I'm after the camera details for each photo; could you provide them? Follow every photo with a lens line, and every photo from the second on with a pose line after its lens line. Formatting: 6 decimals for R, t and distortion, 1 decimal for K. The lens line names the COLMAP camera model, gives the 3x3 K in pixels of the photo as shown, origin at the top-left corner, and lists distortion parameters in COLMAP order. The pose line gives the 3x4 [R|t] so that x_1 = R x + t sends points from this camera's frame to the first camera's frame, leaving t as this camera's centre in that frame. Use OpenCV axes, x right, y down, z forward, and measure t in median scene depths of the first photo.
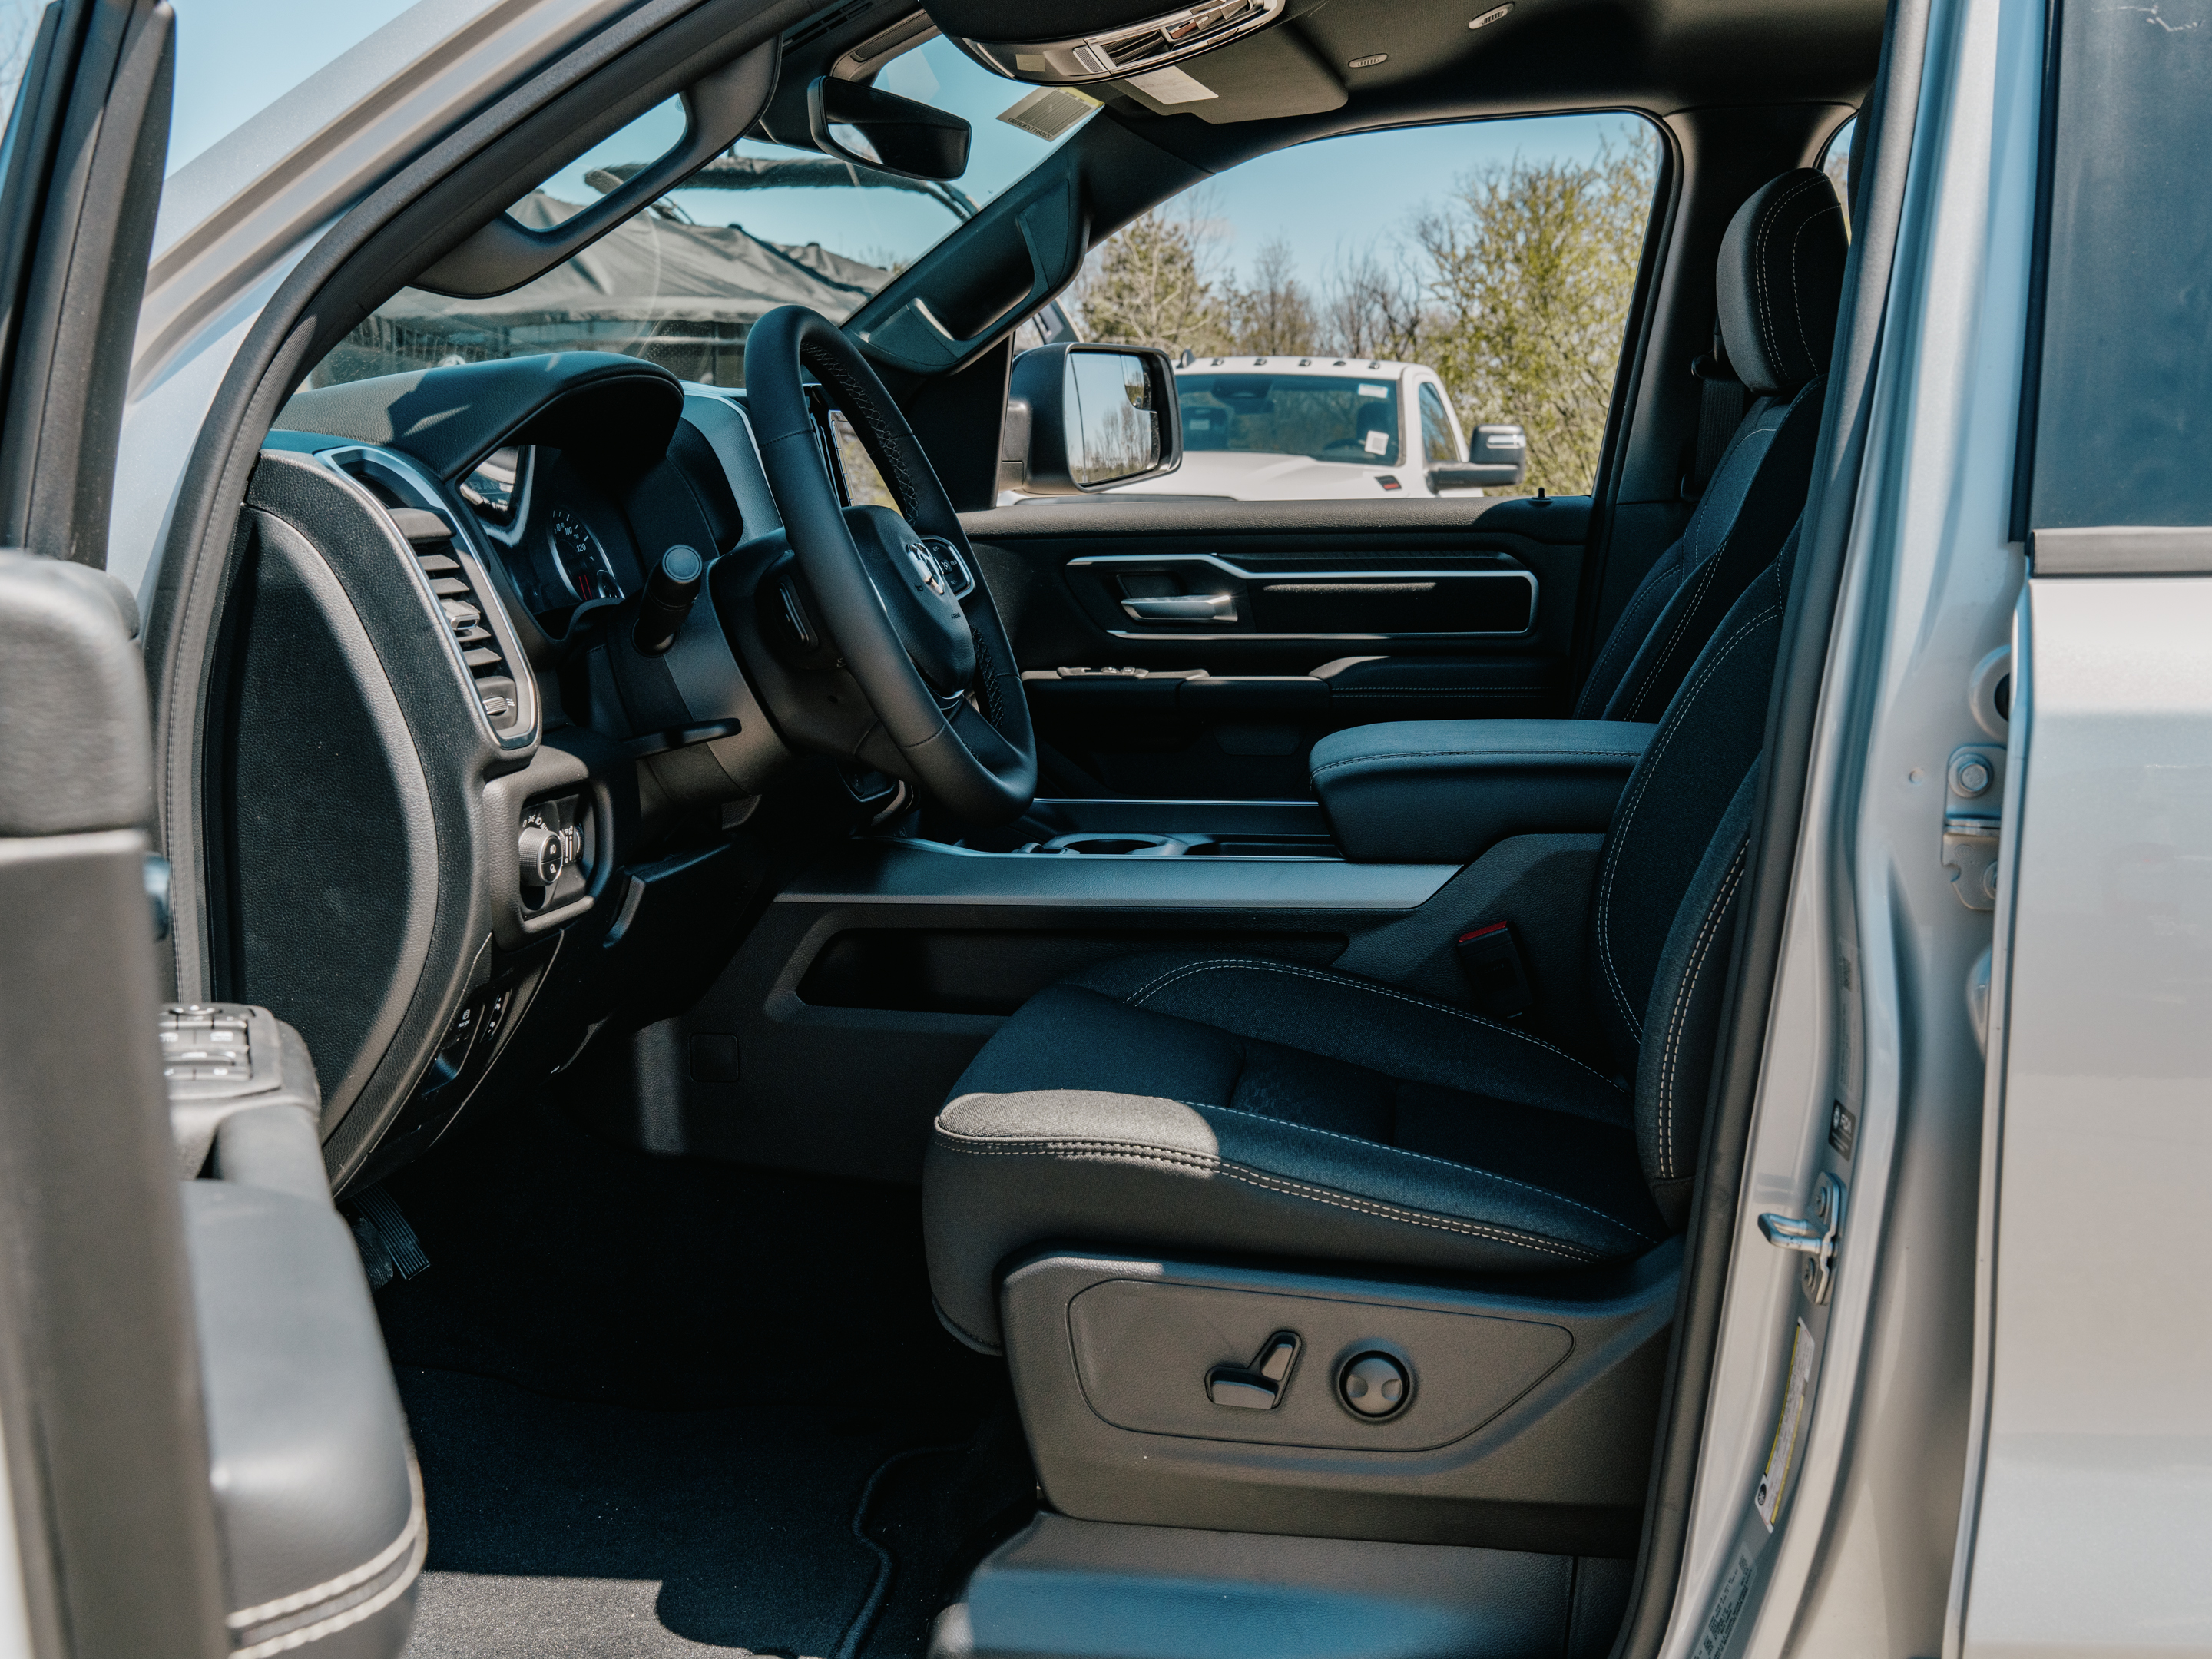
lens RADIAL K [[2243.7, 0, 1106.0], [0, 2243.7, 829.5], [0, 0, 1]] dist [0.003055, 0.007687]
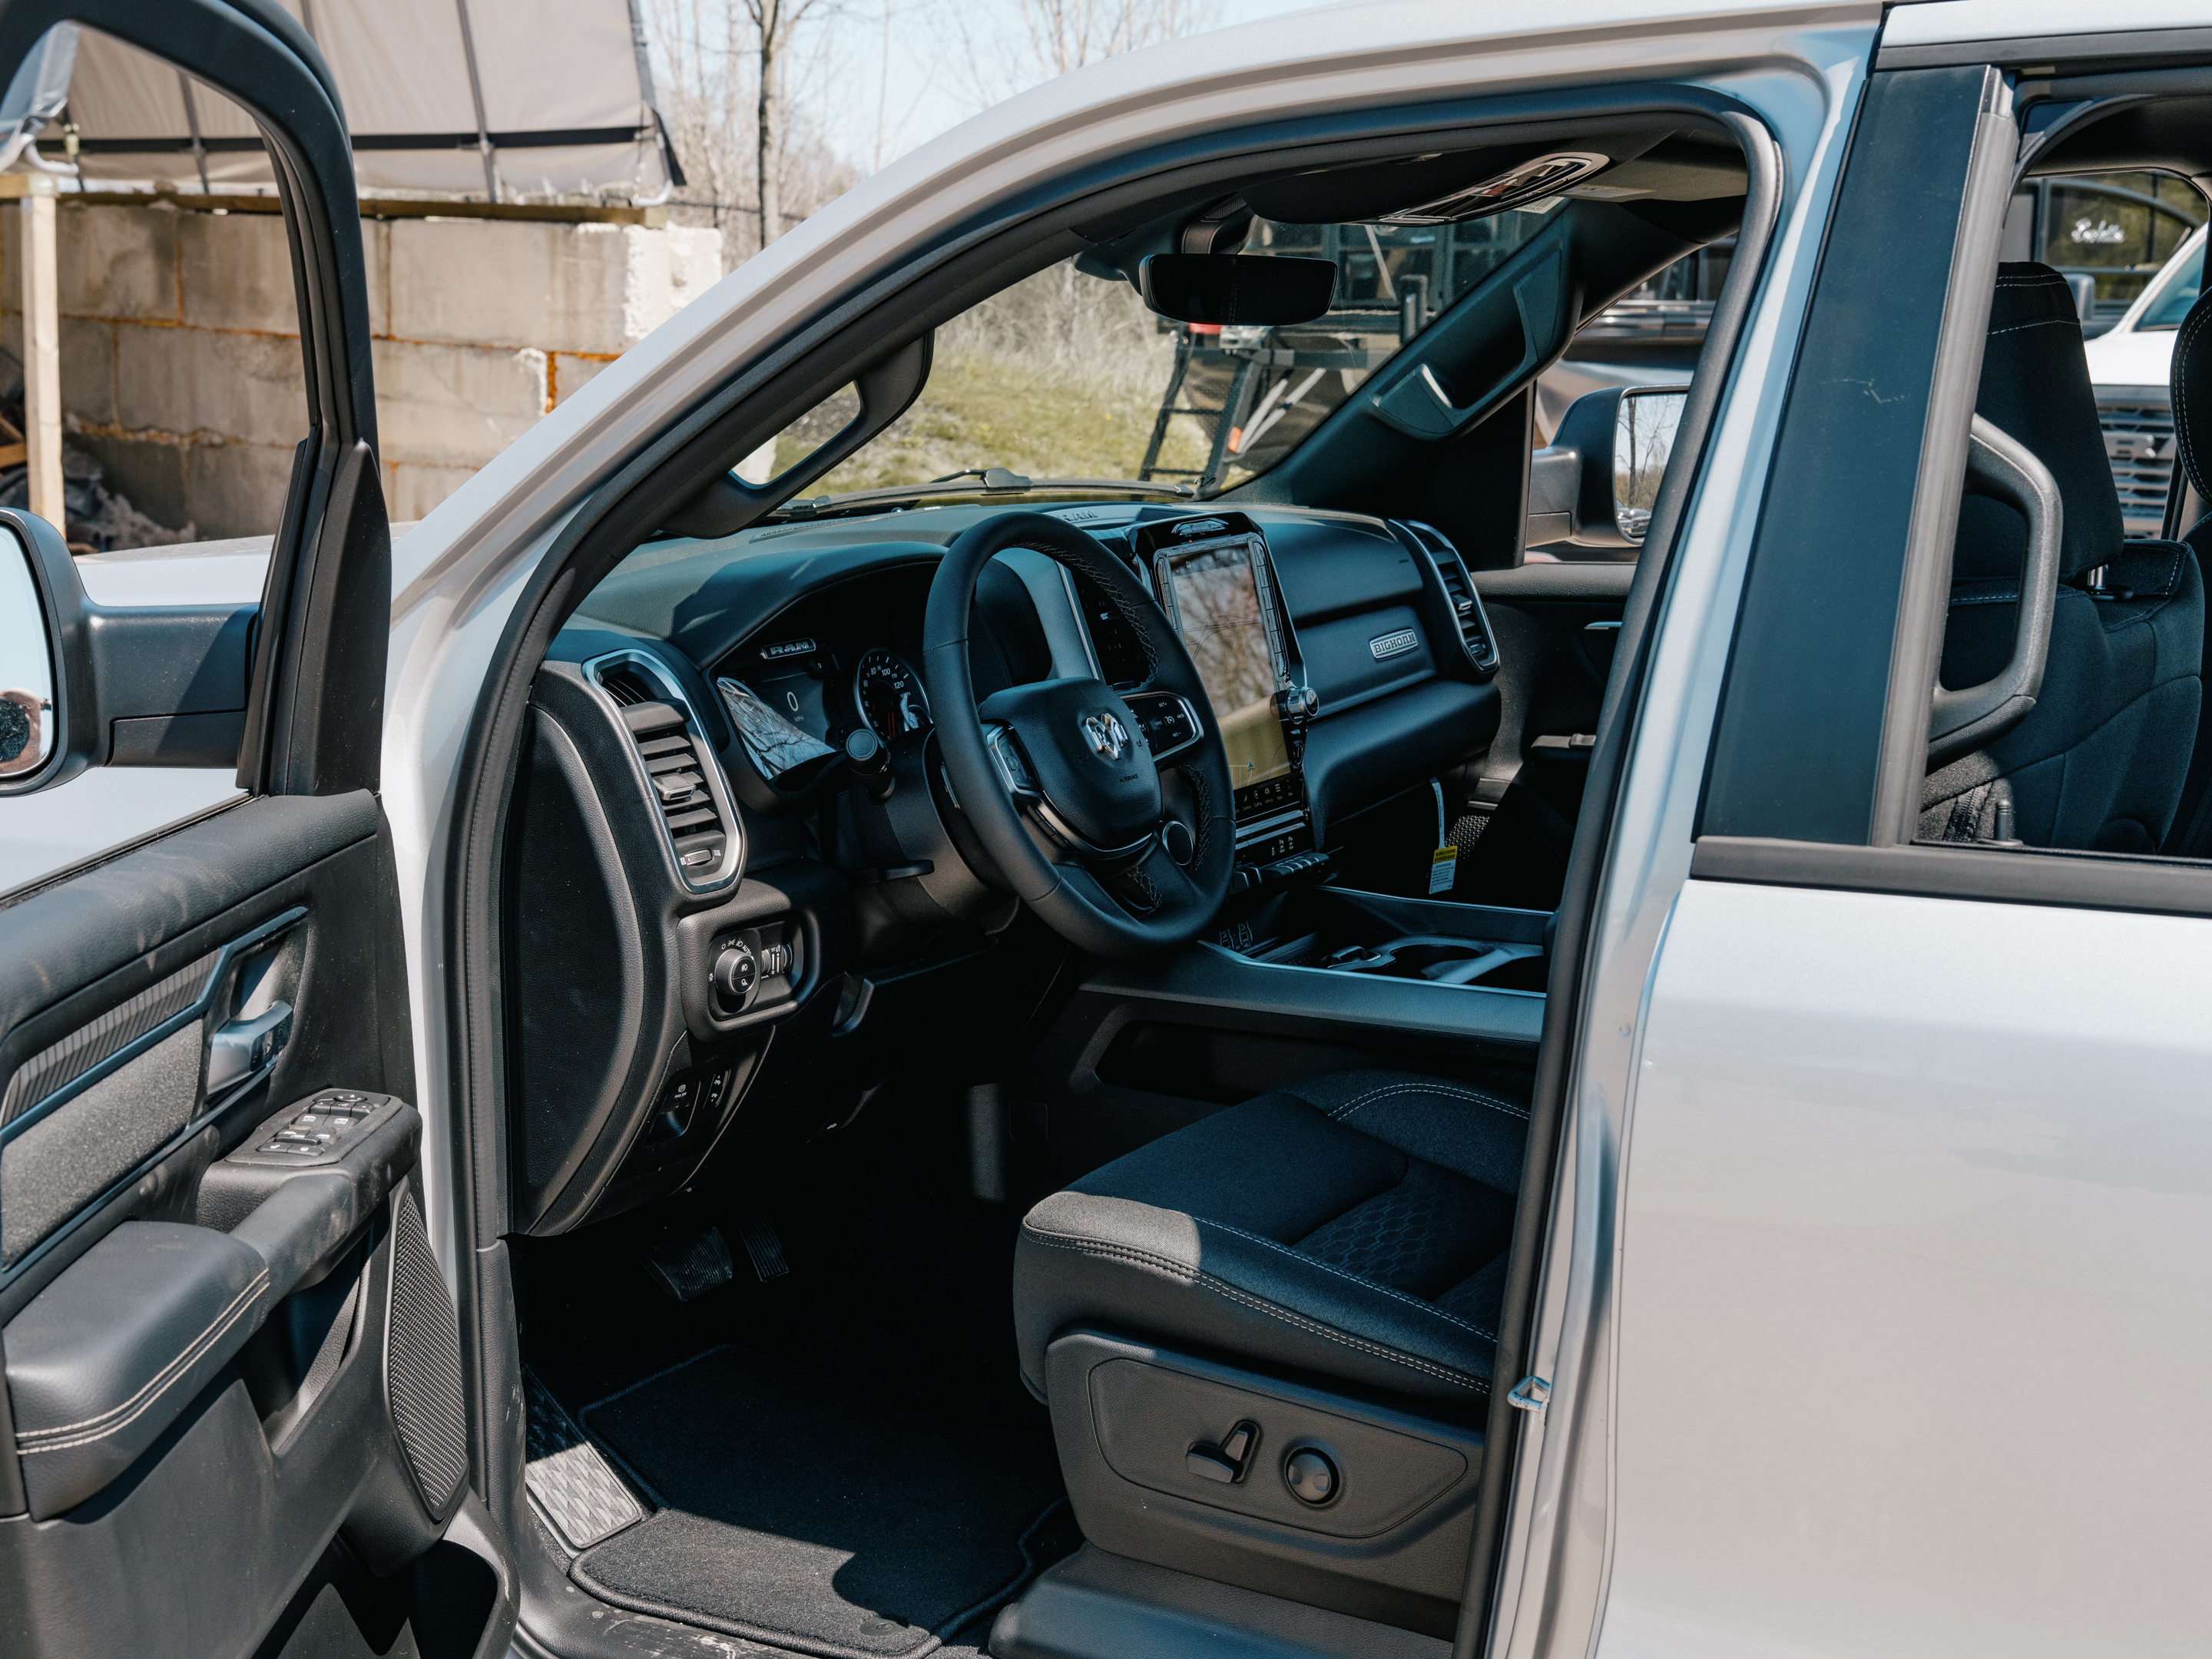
lens RADIAL K [[2826.7, 0, 1106.0], [0, 2826.7, 829.5], [0, 0, 1]] dist [0.028139, 0.024279]
pose [[0.914733, 0.063063, -0.399107, 0.590277], [-0.050811, 0.997857, 0.041215, -0.148628], [0.400852, -0.017422, 0.915977, -0.405128]]
